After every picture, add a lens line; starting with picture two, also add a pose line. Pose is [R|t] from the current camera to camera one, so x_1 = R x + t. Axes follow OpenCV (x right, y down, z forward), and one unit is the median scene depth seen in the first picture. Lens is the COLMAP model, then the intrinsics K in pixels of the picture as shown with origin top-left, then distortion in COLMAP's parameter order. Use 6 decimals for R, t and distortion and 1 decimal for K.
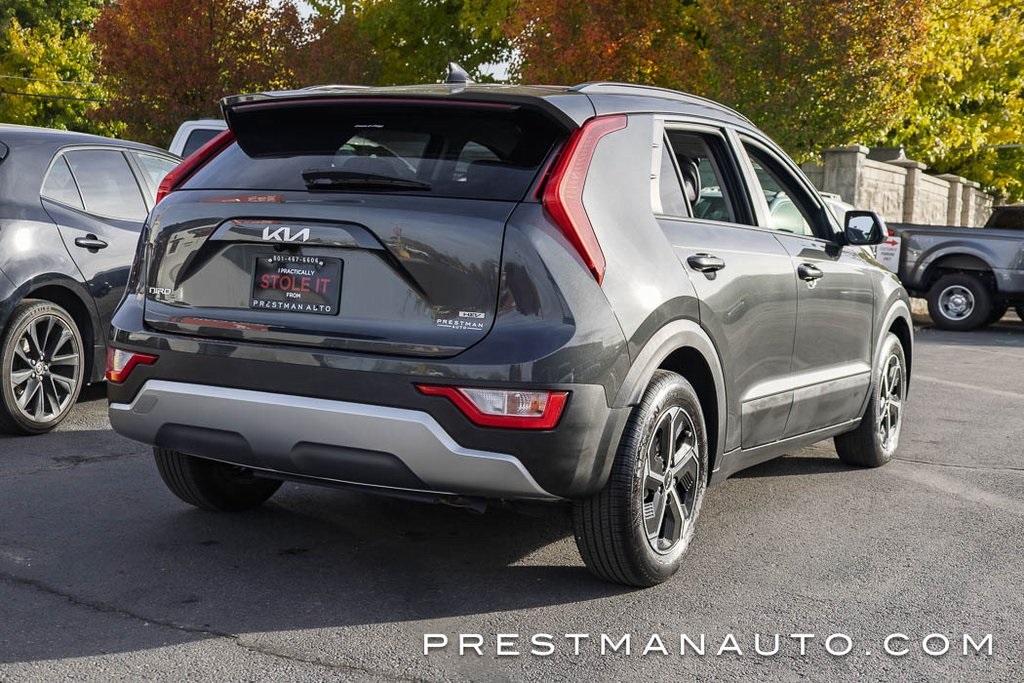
lens RADIAL K [[1435.1, 0, 501.7], [0, 1435.1, 334.1], [0, 0, 1]] dist [0.025558, 0.000000]
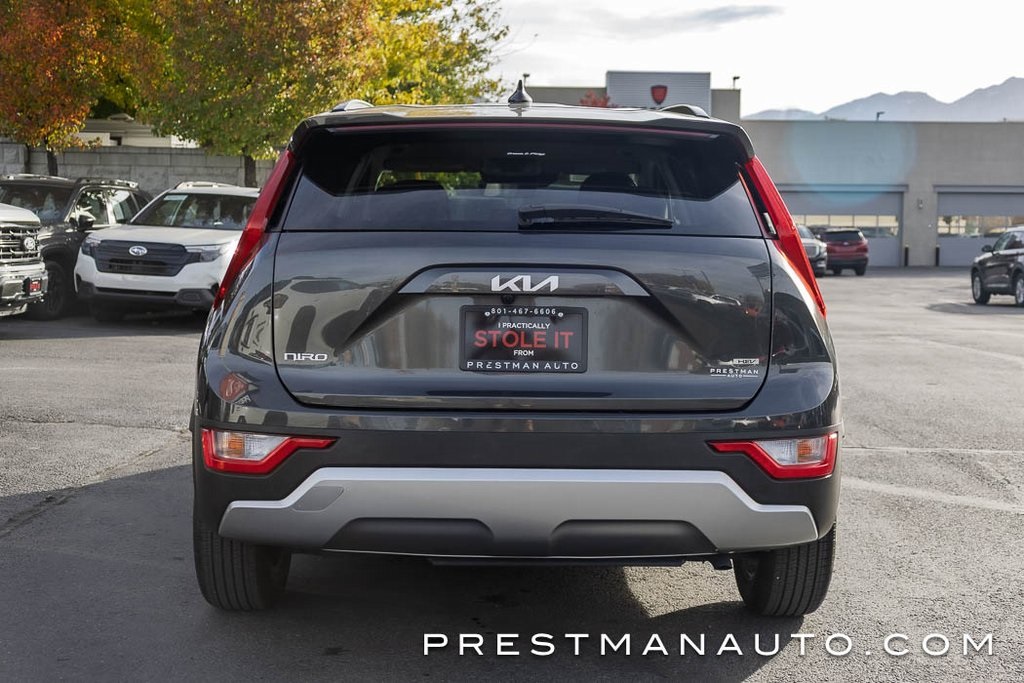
lens RADIAL K [[1404.8, 0, 506.7], [0, 1404.8, 346.1], [0, 0, 1]] dist [-0.033981, 0.000000]
pose [[0.852409, -0.071354, 0.517983, -0.594238], [0.059688, 0.997448, 0.039178, -0.065178], [-0.519457, -0.002479, 0.854493, 0.285008]]
